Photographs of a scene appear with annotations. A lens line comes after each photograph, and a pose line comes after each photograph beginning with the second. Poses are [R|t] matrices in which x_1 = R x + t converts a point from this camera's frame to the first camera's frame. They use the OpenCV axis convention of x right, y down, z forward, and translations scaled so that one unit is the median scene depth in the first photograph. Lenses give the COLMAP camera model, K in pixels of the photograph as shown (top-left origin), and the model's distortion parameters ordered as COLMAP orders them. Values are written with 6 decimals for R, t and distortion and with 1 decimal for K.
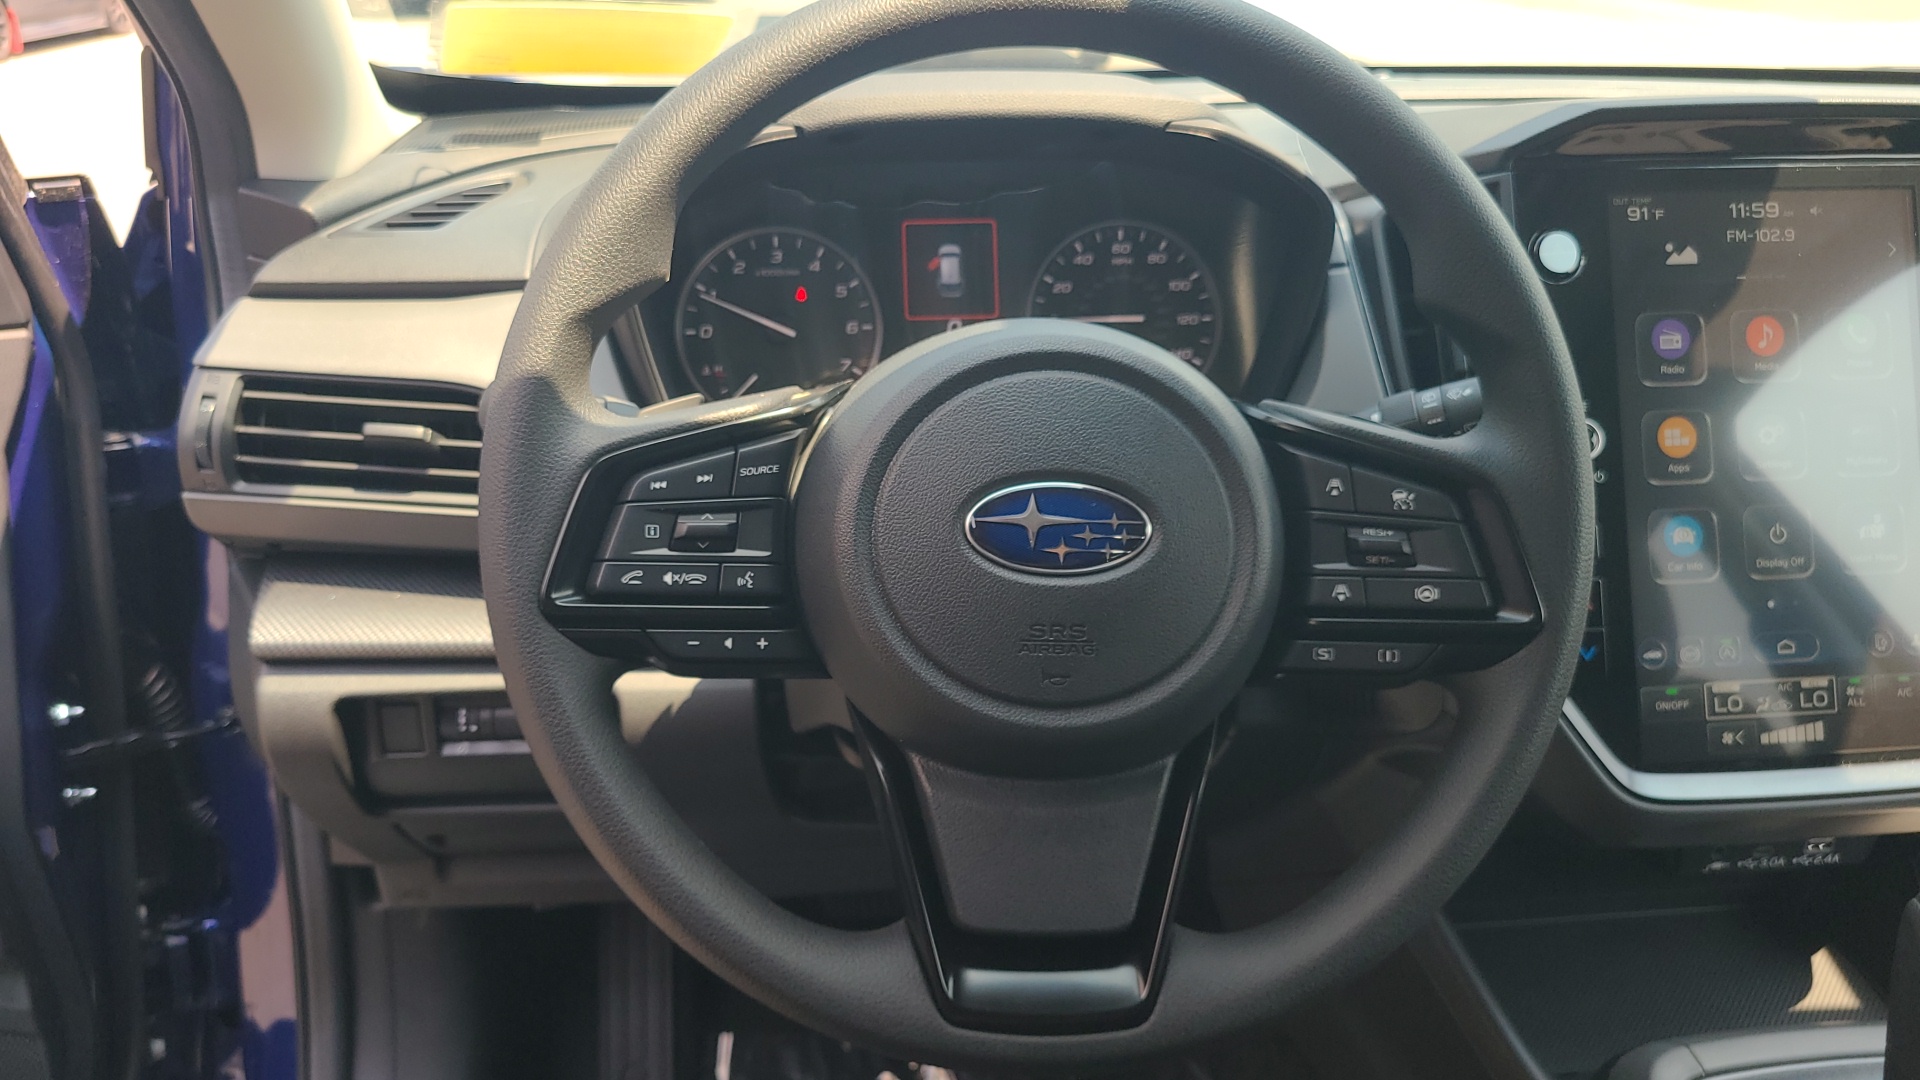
lens RADIAL K [[1441.2, 0, 955.9], [0, 1441.2, 525.2], [0, 0, 1]] dist [0.040372, -0.035250]
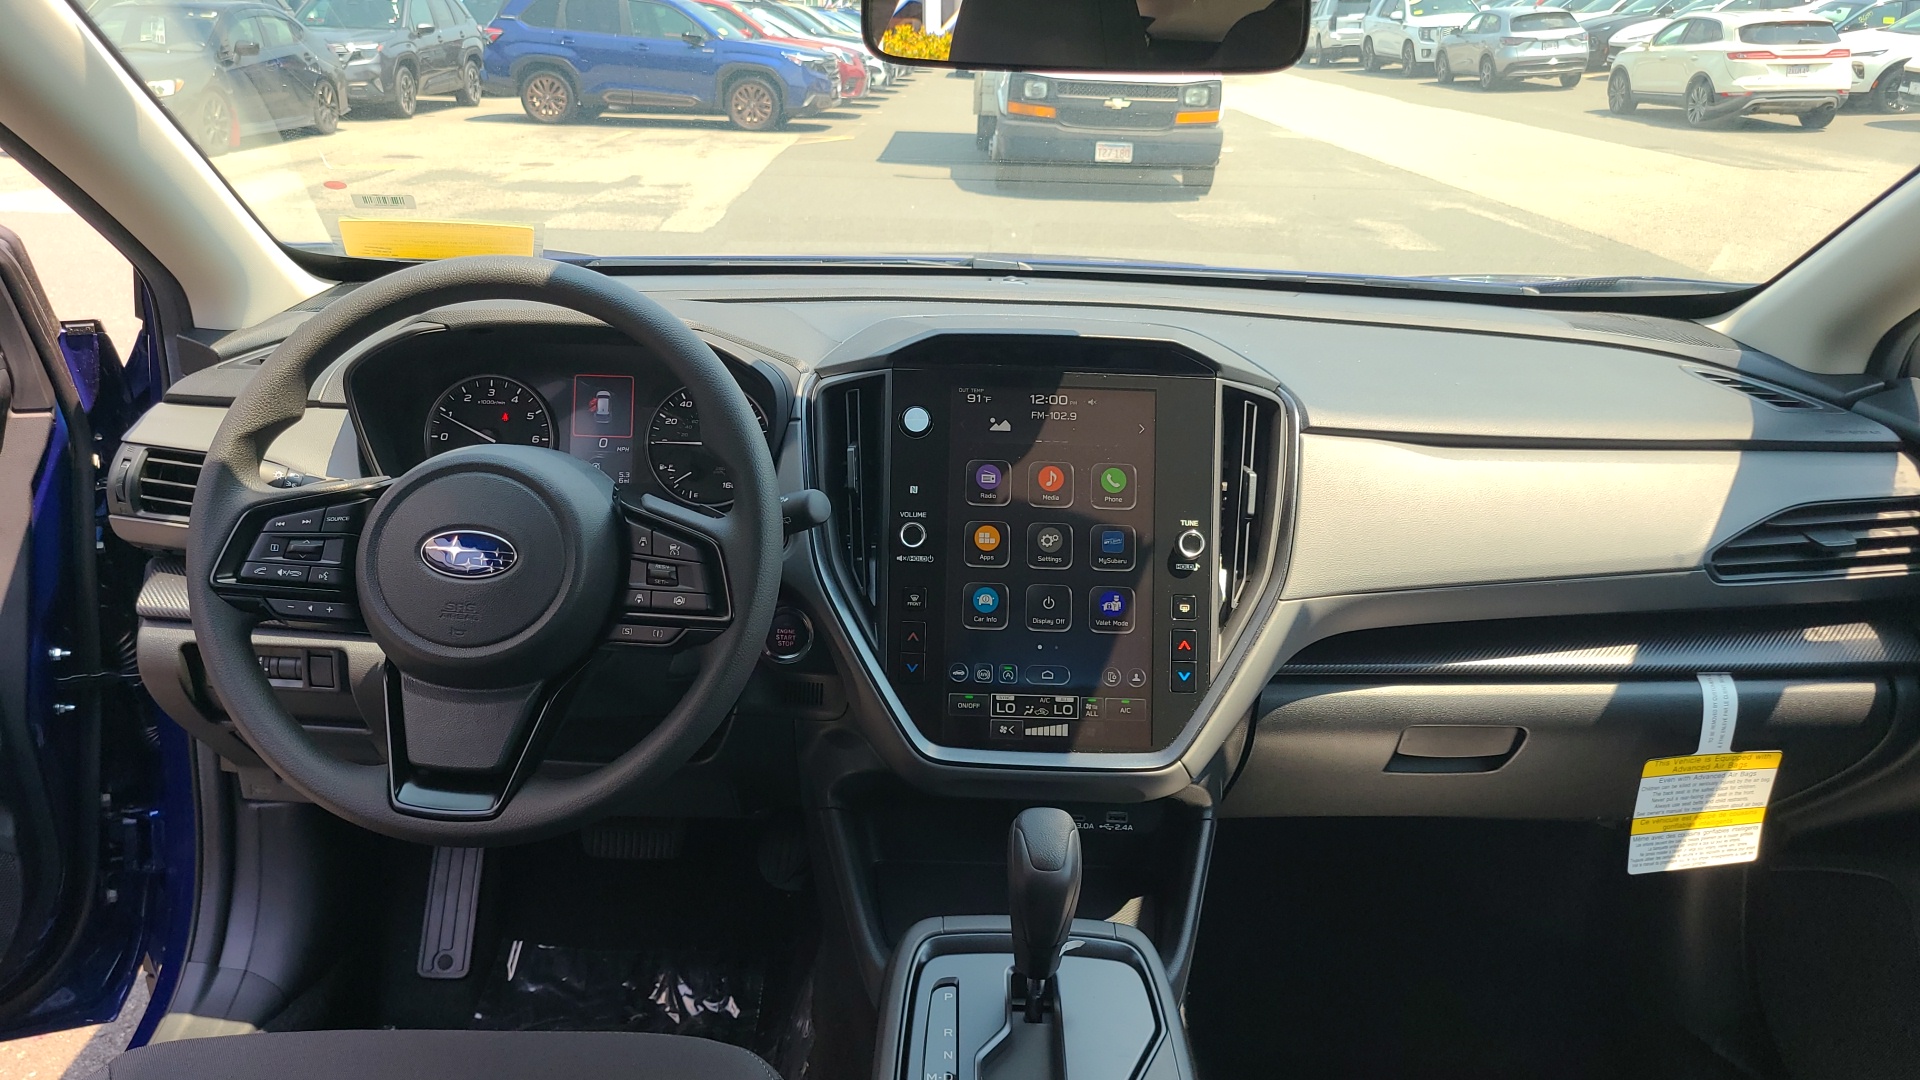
lens RADIAL K [[1441.2, 0, 939.0], [0, 1441.2, 538.6], [0, 0, 1]] dist [0.040372, -0.035250]
pose [[0.991567, 0.063558, -0.112939, 0.615907], [-0.070115, 0.996018, -0.055061, 0.030393], [0.108989, 0.062516, 0.992075, -0.571799]]
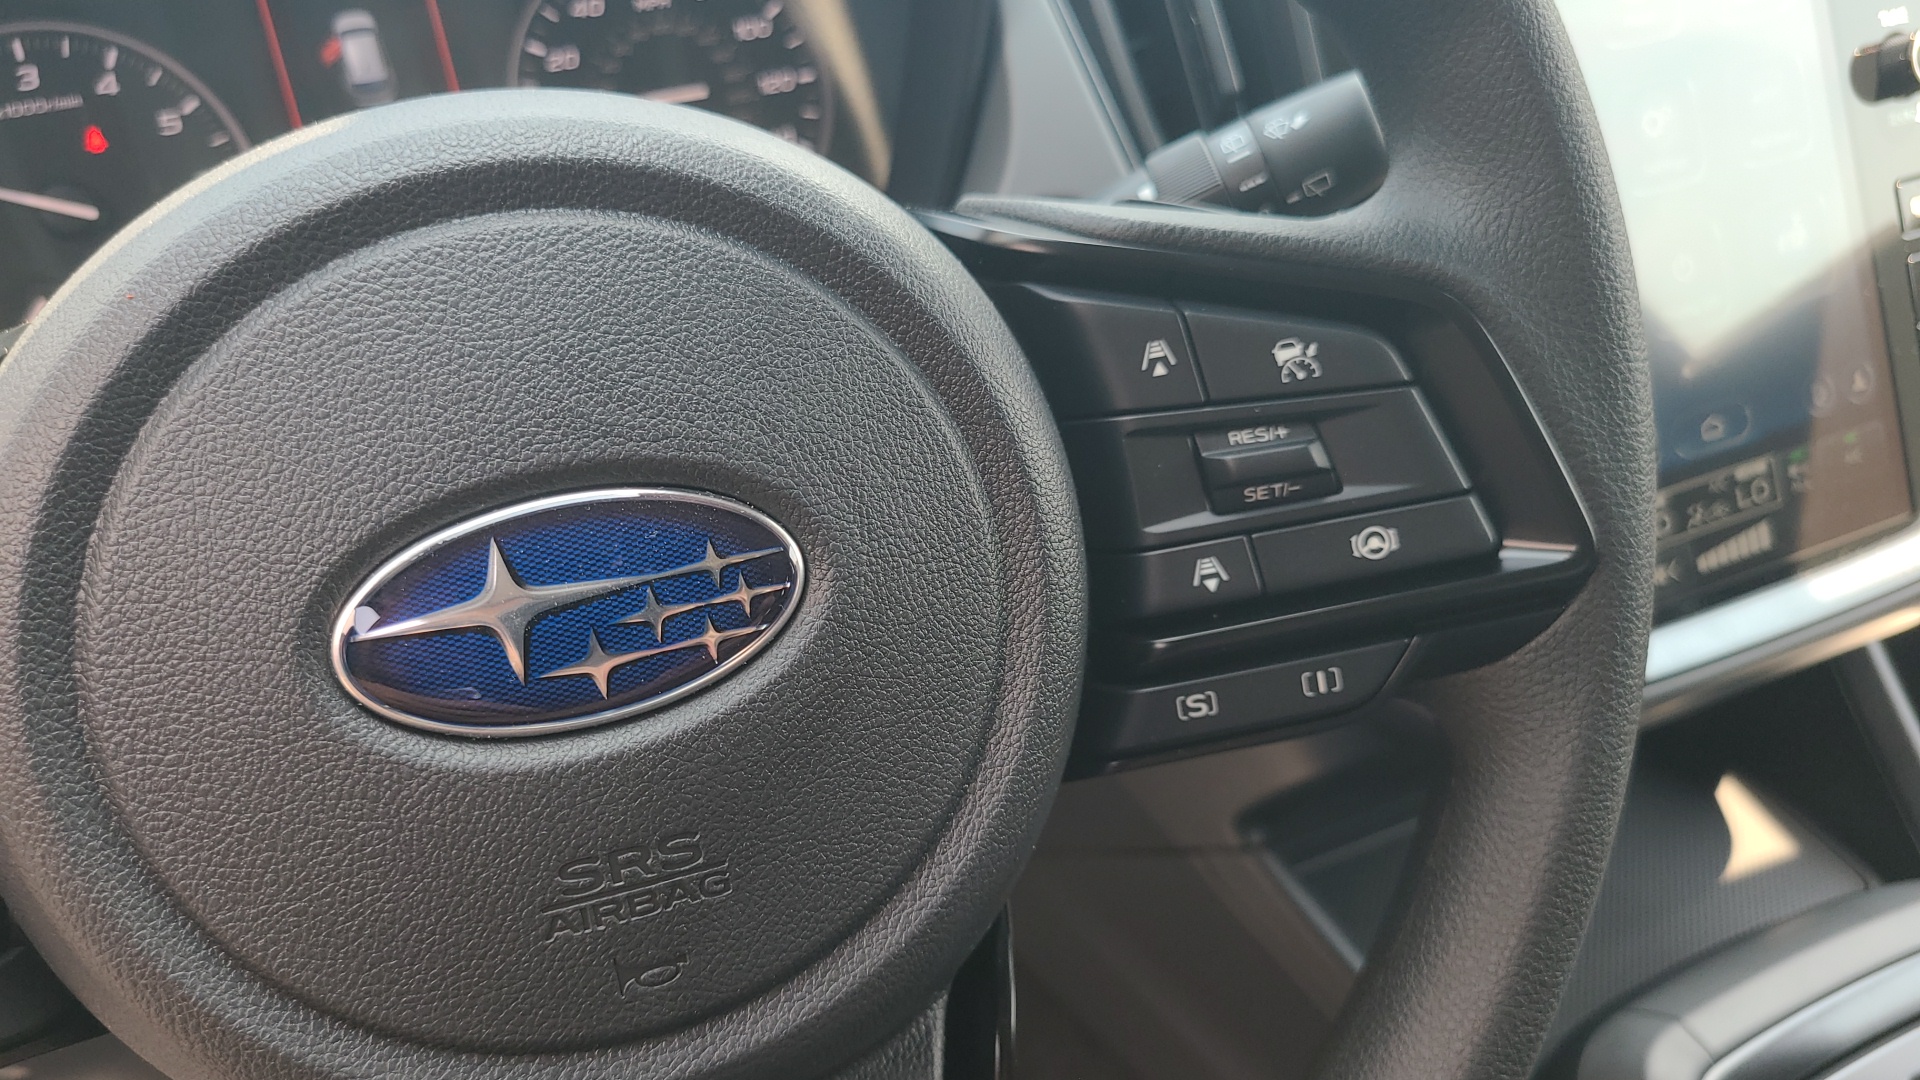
lens RADIAL K [[1441.2, 0, 911.5], [0, 1441.2, 562.7], [0, 0, 1]] dist [0.040372, -0.035250]
pose [[0.956957, -0.217622, 0.192024, 0.057839], [0.186274, 0.967916, 0.168643, -0.041753], [-0.222563, -0.125615, 0.966792, 0.403518]]
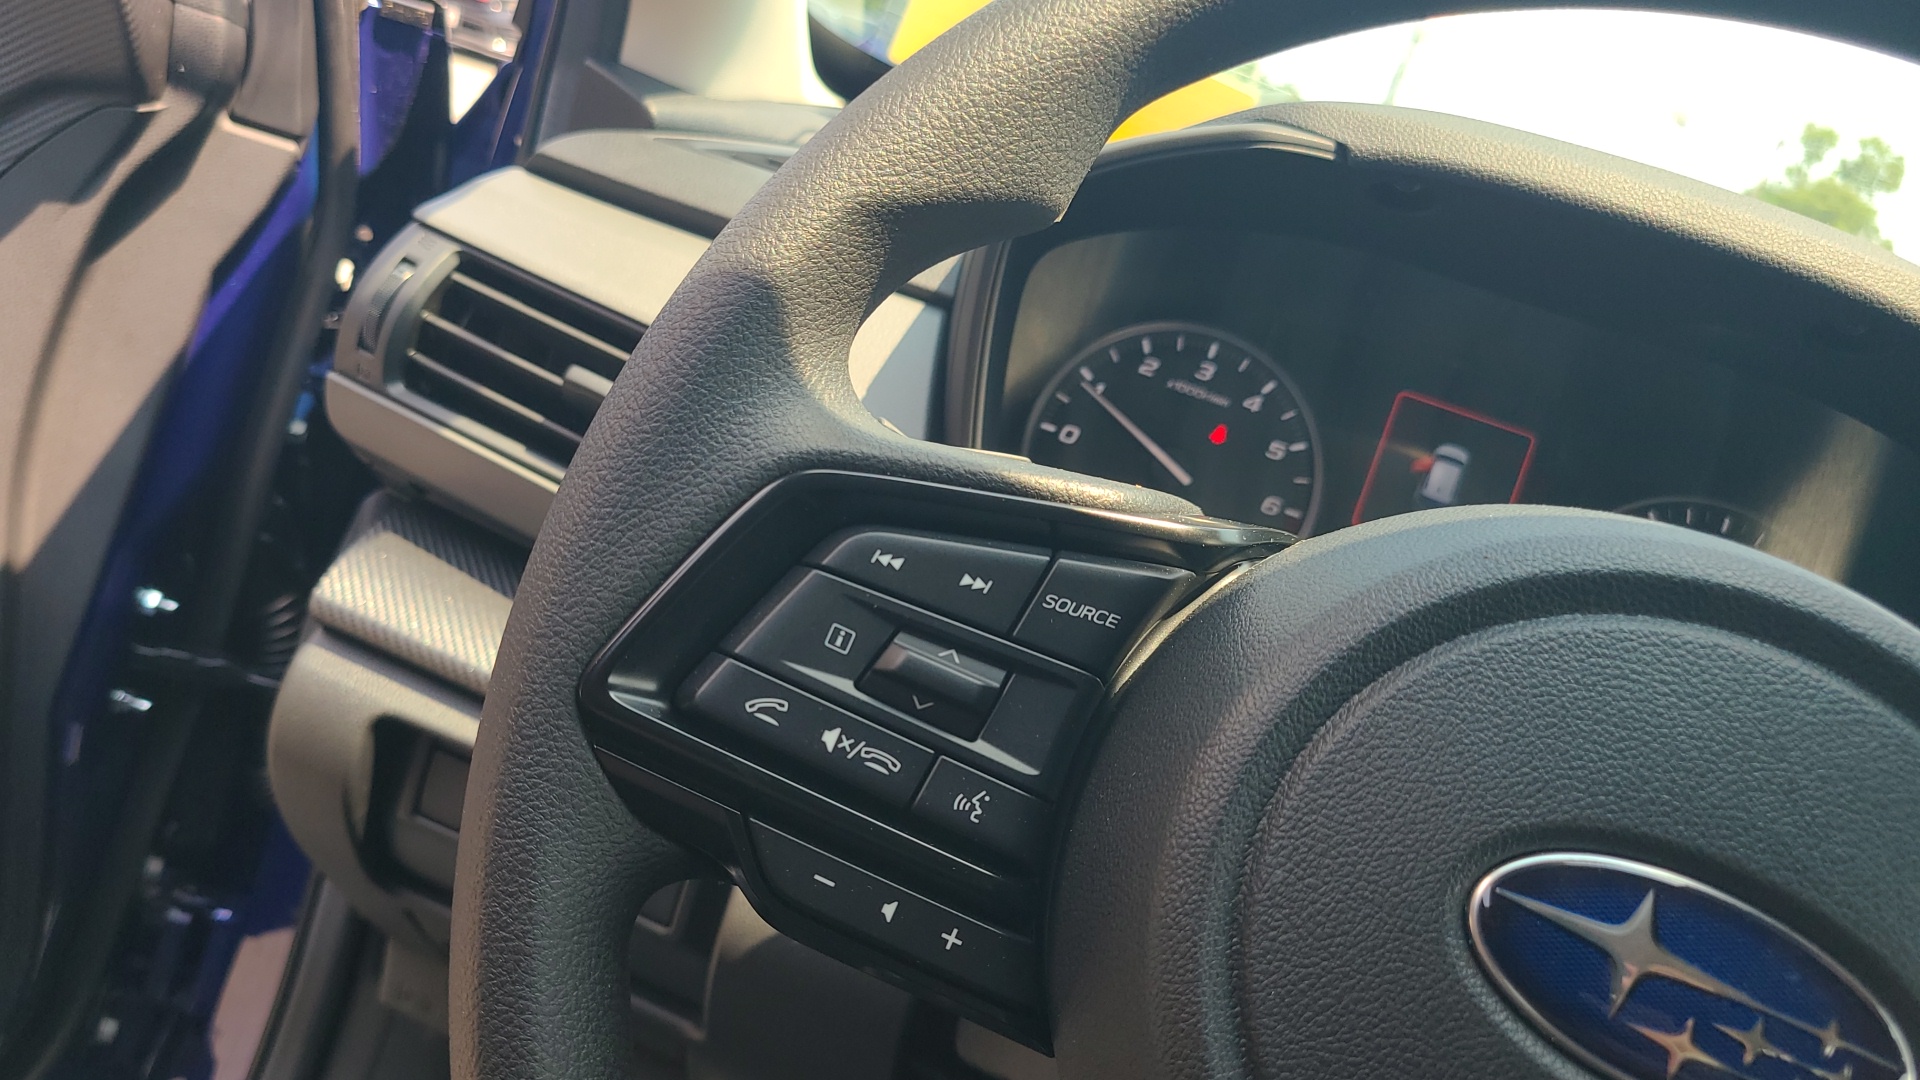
lens RADIAL K [[1441.2, 0, 941.2], [0, 1441.2, 567.4], [0, 0, 1]] dist [0.040372, -0.035250]
pose [[0.901484, 0.367448, -0.228709, -0.050952], [-0.393703, 0.915692, -0.080658, 0.005606], [0.179790, 0.162756, 0.970148, 0.360022]]
